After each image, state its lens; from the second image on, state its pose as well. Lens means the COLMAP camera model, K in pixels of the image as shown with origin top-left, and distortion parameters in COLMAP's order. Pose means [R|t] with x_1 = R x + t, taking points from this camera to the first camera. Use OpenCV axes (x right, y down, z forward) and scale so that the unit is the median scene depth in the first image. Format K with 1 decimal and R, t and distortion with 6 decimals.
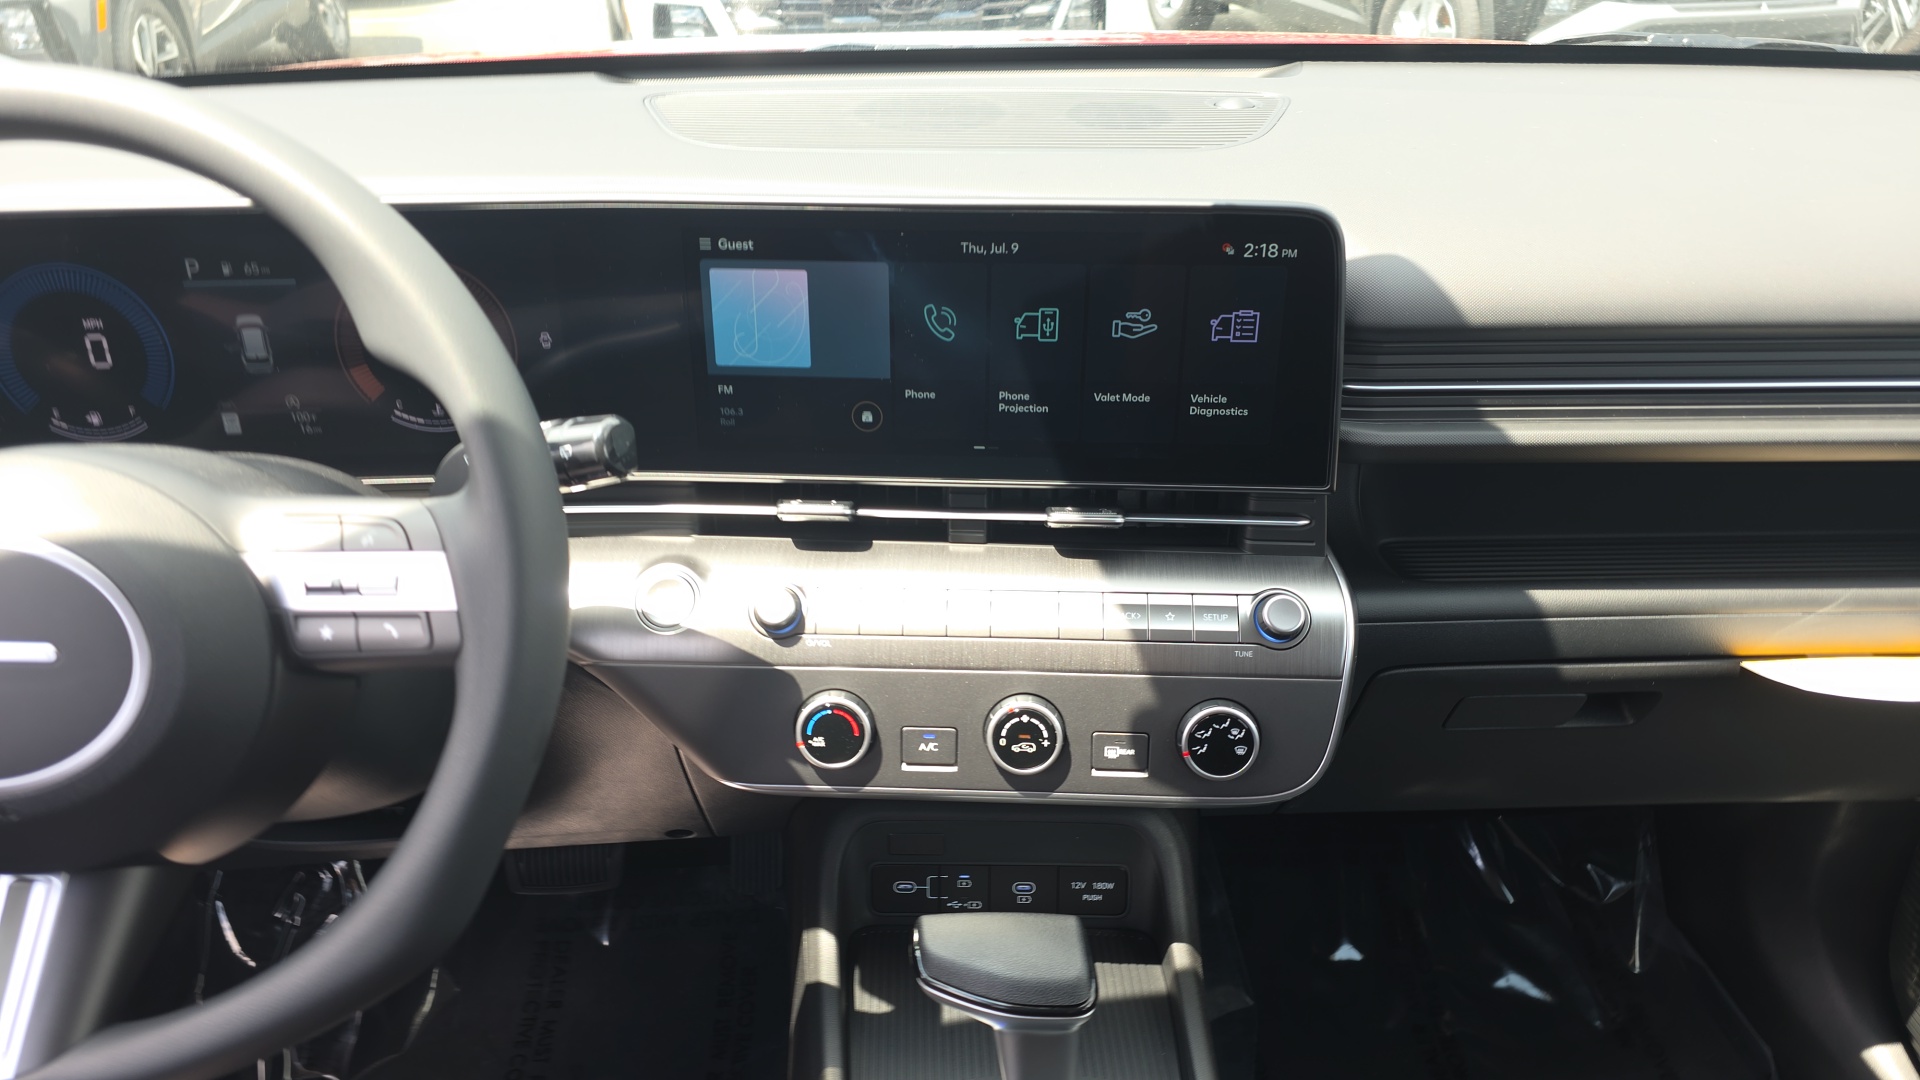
lens RADIAL K [[1302.2, 0, 938.2], [0, 1302.2, 563.0], [0, 0, 1]] dist [0.077249, -0.101168]
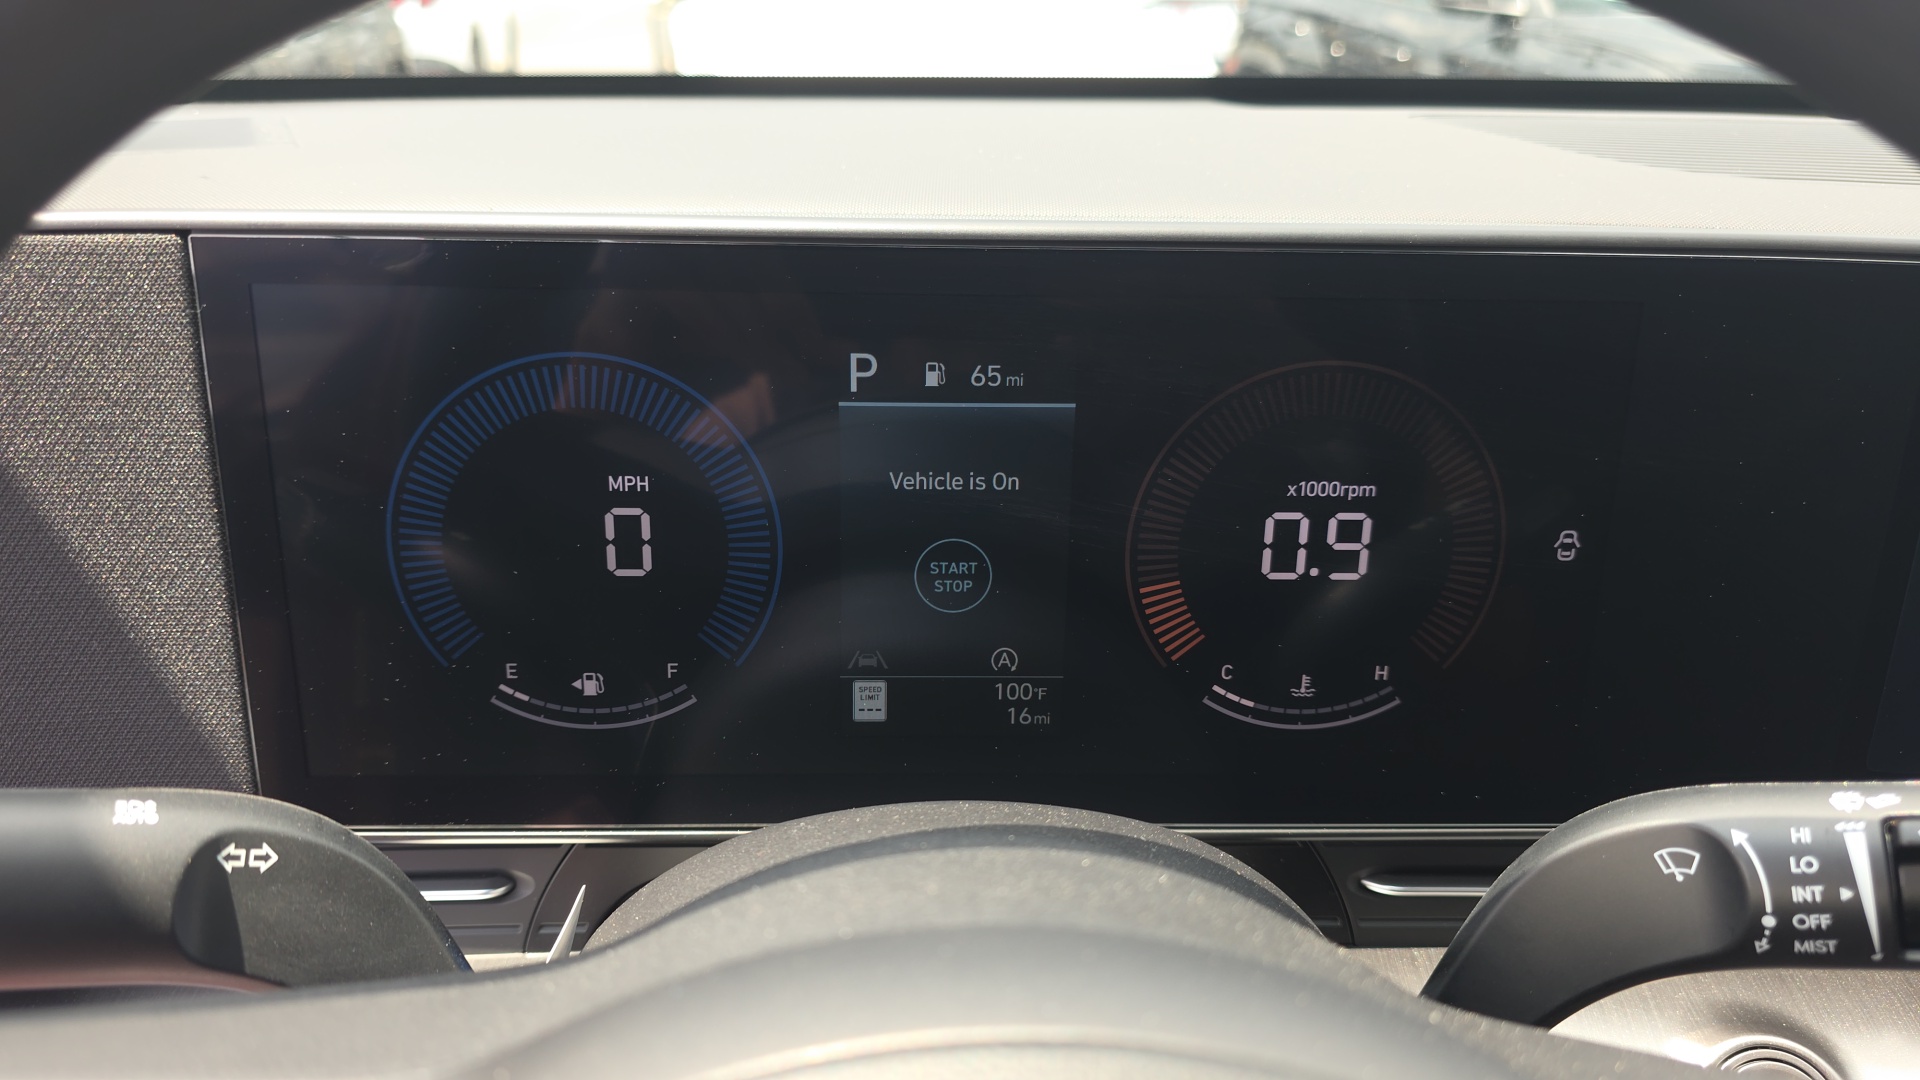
lens RADIAL K [[1318.1, 0, 921.8], [0, 1318.1, 539.5], [0, 0, 1]] dist [0.009091, -0.046926]
pose [[0.999254, 0.032690, -0.020546, -0.510777], [-0.035191, 0.990050, -0.136248, -0.100018], [0.015888, 0.136869, 0.990462, 0.534299]]
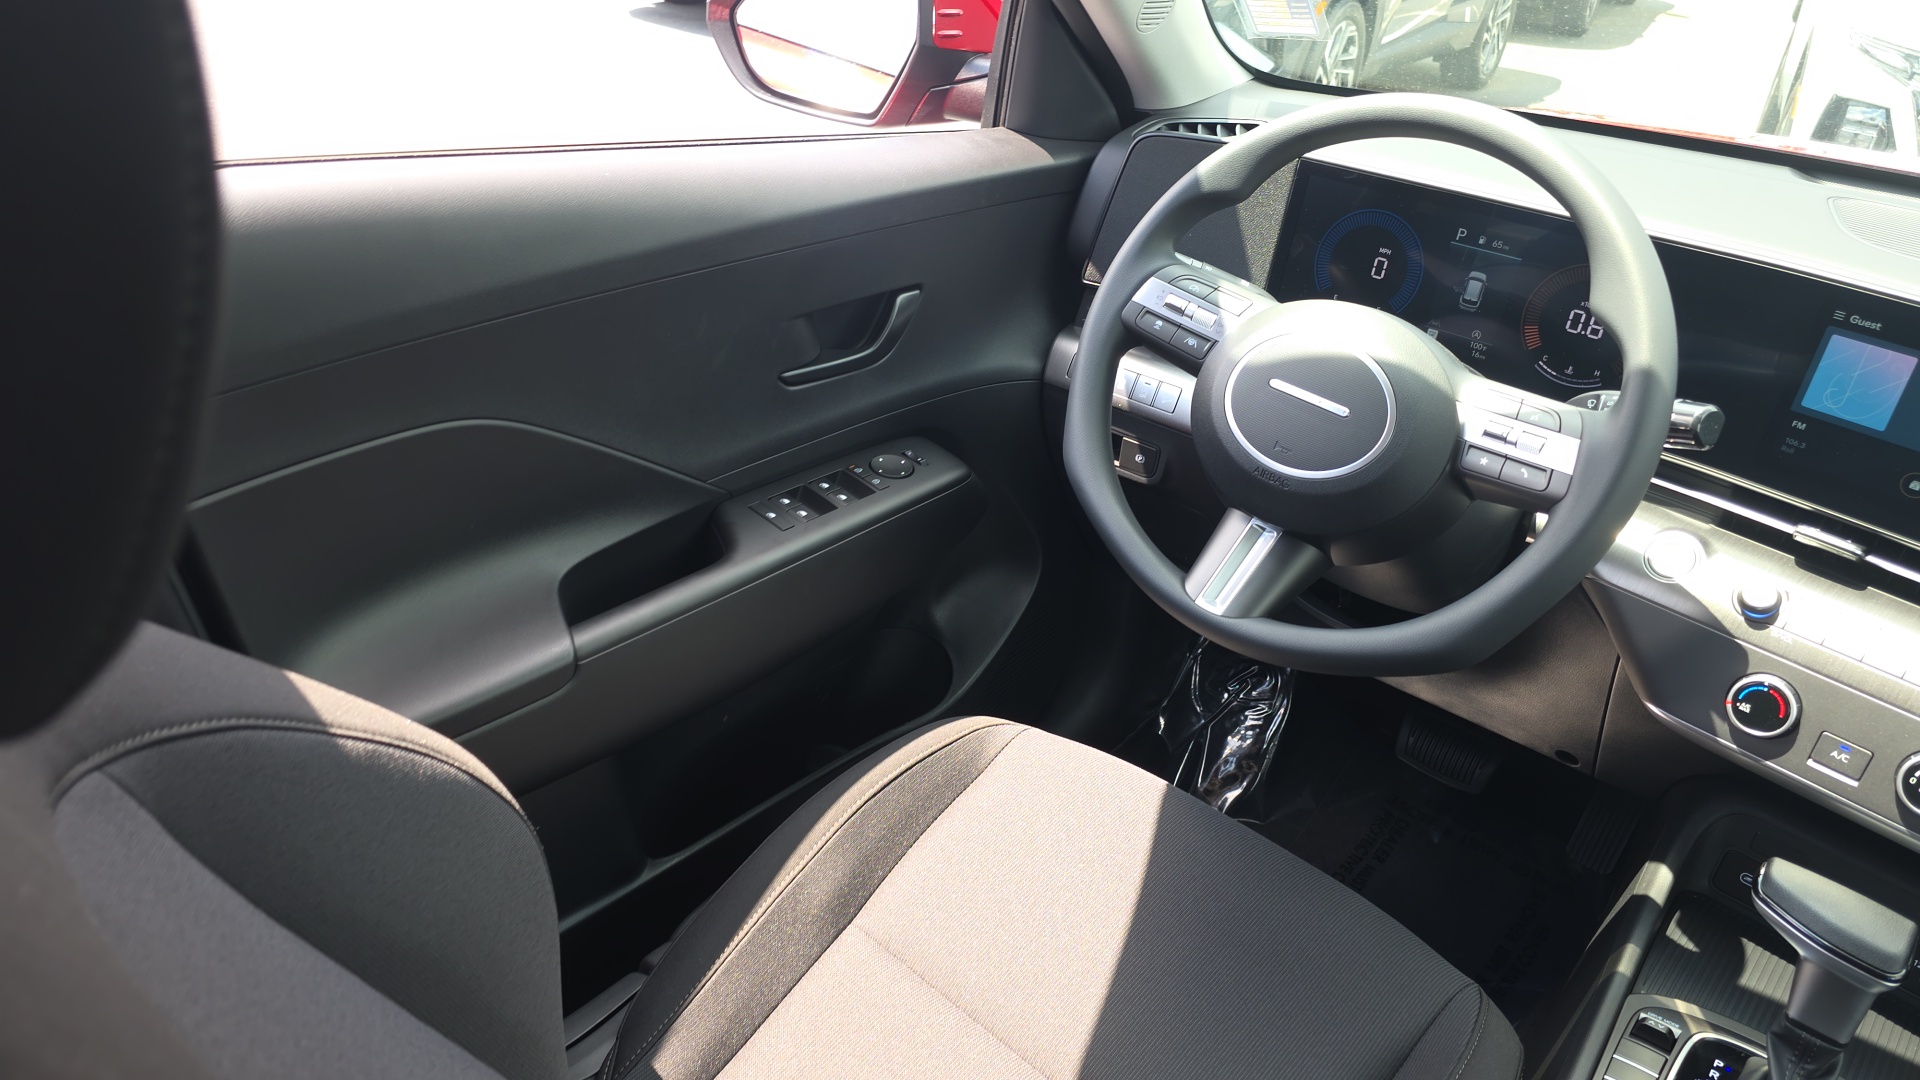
lens RADIAL K [[1290.0, 0, 962.8], [0, 1290.0, 528.4], [0, 0, 1]] dist [0.047474, -0.047057]
pose [[0.714066, 0.390101, -0.581318, 0.034093], [-0.412558, 0.905340, 0.100772, 0.167633], [0.565602, 0.167870, 0.807412, -0.475591]]
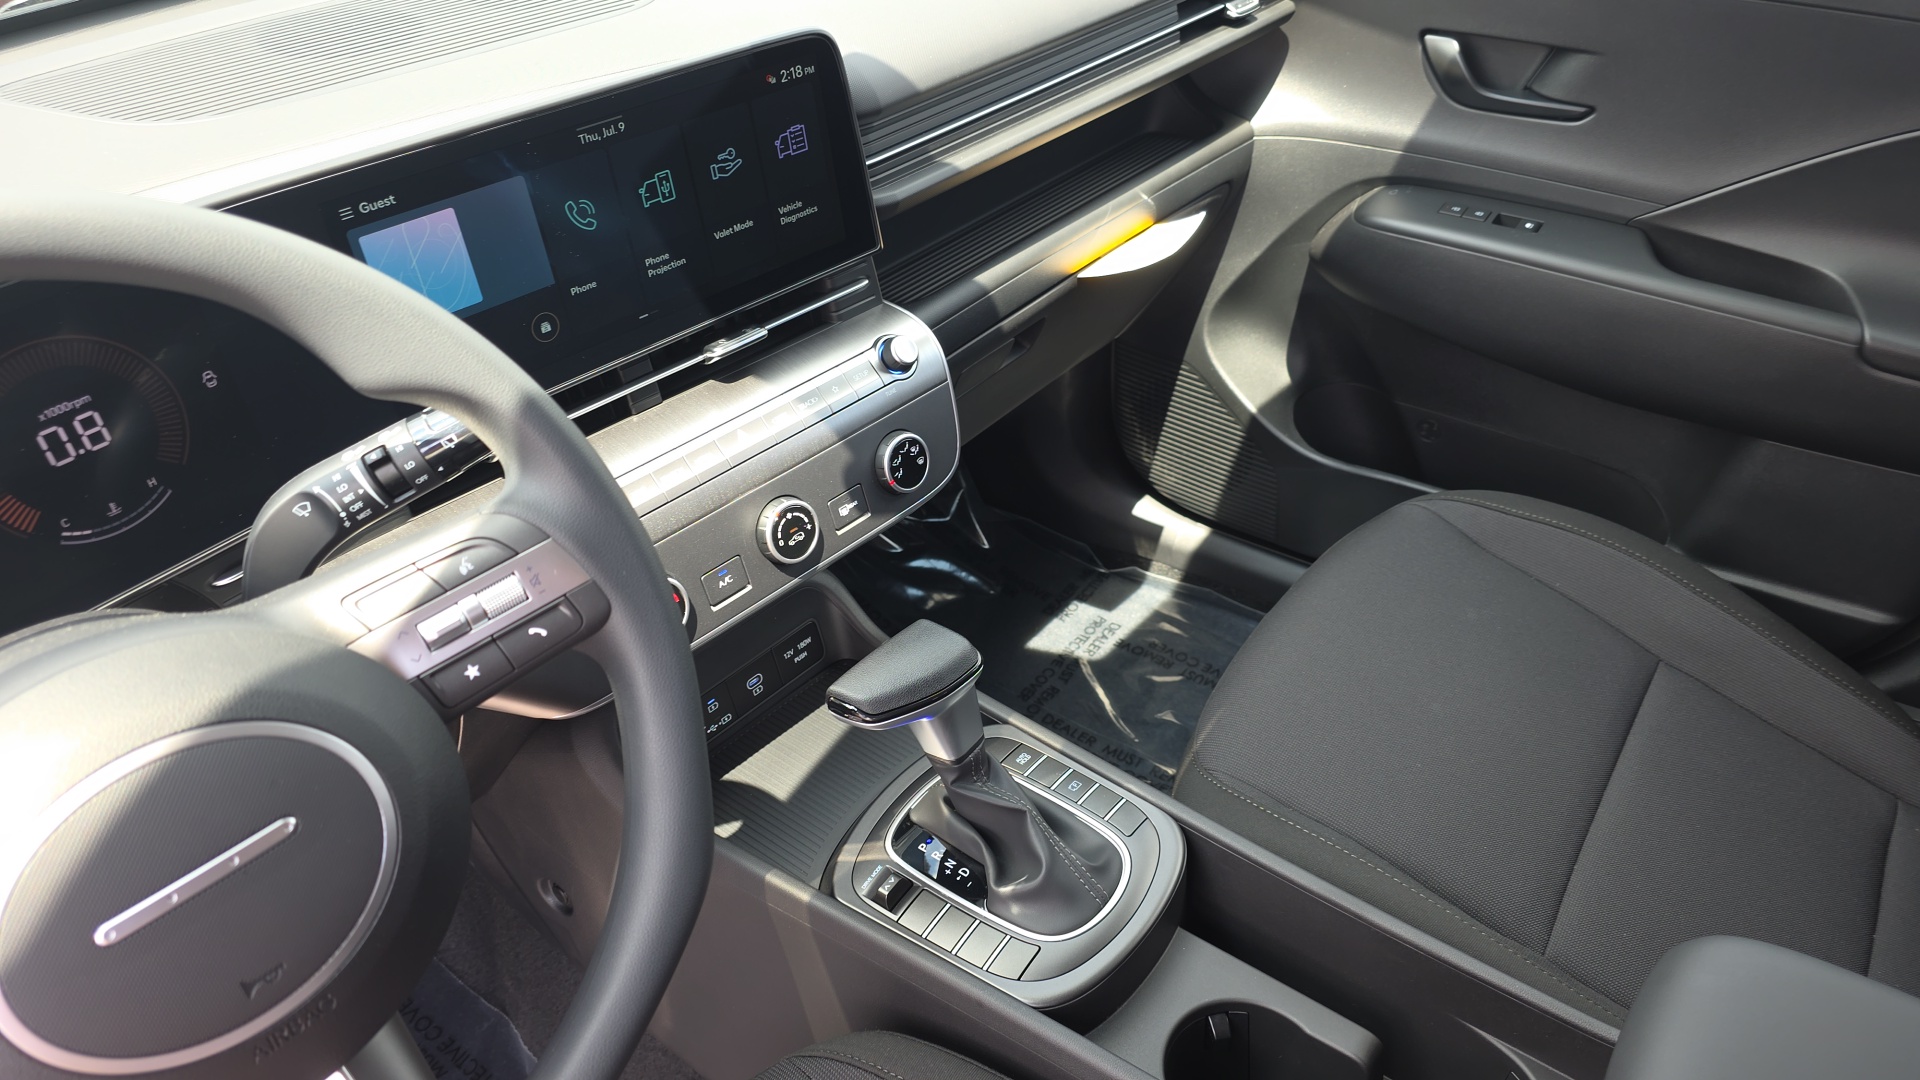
lens RADIAL K [[1306.1, 0, 967.7], [0, 1306.1, 542.7], [0, 0, 1]] dist [0.043343, -0.054089]
pose [[0.636966, -0.467023, 0.613322, -0.562108], [0.397350, 0.880672, 0.257933, -0.098189], [-0.660596, 0.079409, 0.746530, 0.018431]]
